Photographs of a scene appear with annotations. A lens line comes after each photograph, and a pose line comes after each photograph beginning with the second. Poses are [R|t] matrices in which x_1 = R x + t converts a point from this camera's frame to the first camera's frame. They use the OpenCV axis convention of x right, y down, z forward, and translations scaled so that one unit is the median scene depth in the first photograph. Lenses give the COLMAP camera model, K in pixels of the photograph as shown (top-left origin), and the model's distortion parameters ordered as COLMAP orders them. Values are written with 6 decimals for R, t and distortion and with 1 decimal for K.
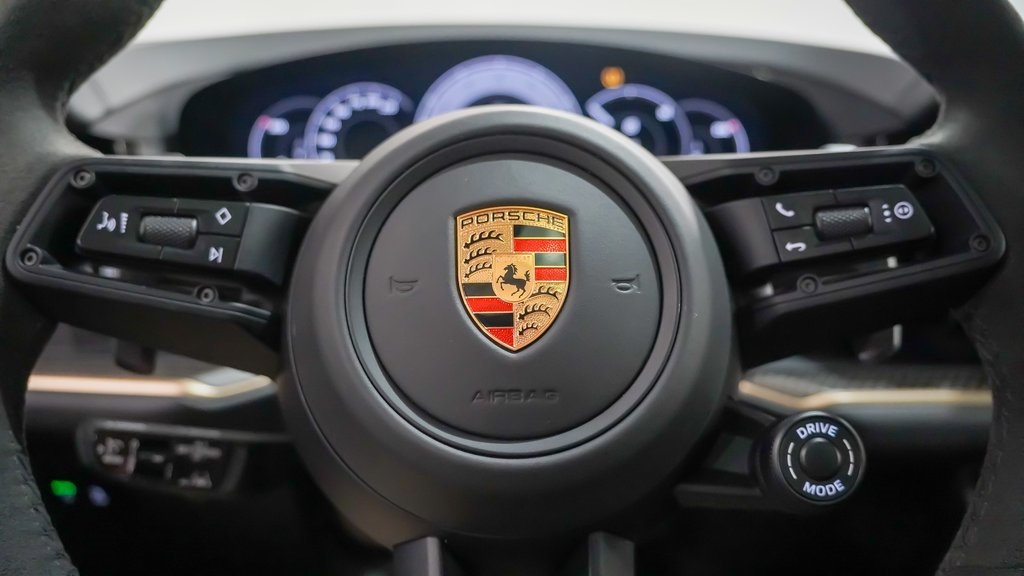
lens RADIAL K [[835.9, 0, 508.3], [0, 835.9, 289.4], [0, 0, 1]] dist [-0.185618, 0.067380]
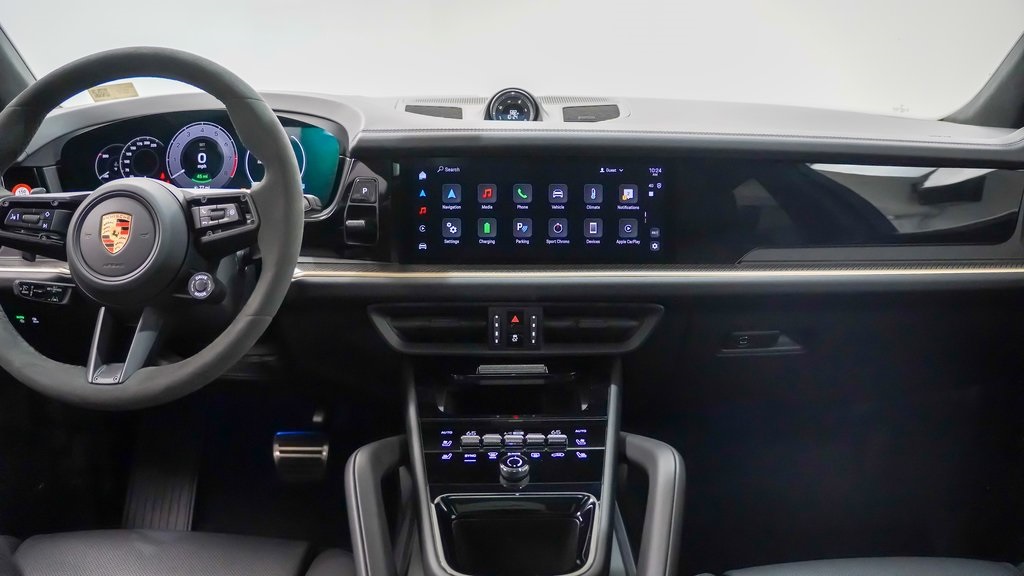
lens RADIAL K [[835.9, 0, 519.6], [0, 835.9, 286.8], [0, 0, 1]] dist [-0.185618, 0.067380]
pose [[0.999970, 0.007553, -0.001452, 1.620461], [-0.007358, 0.994385, 0.105571, -0.149297], [0.002241, -0.105557, 0.994411, -2.268379]]
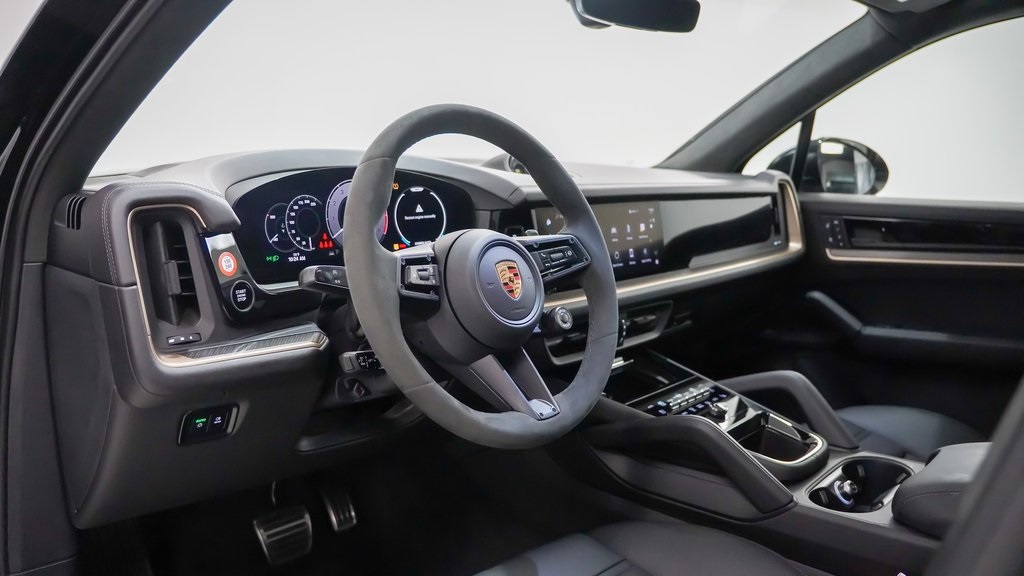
lens RADIAL K [[820.7, 0, 509.3], [0, 820.7, 290.2], [0, 0, 1]] dist [-0.086323, -0.002660]
pose [[0.686701, -0.107333, 0.718972, -2.494058], [0.079392, 0.994197, 0.072592, -0.222864], [-0.722592, 0.007231, 0.691237, -1.477197]]
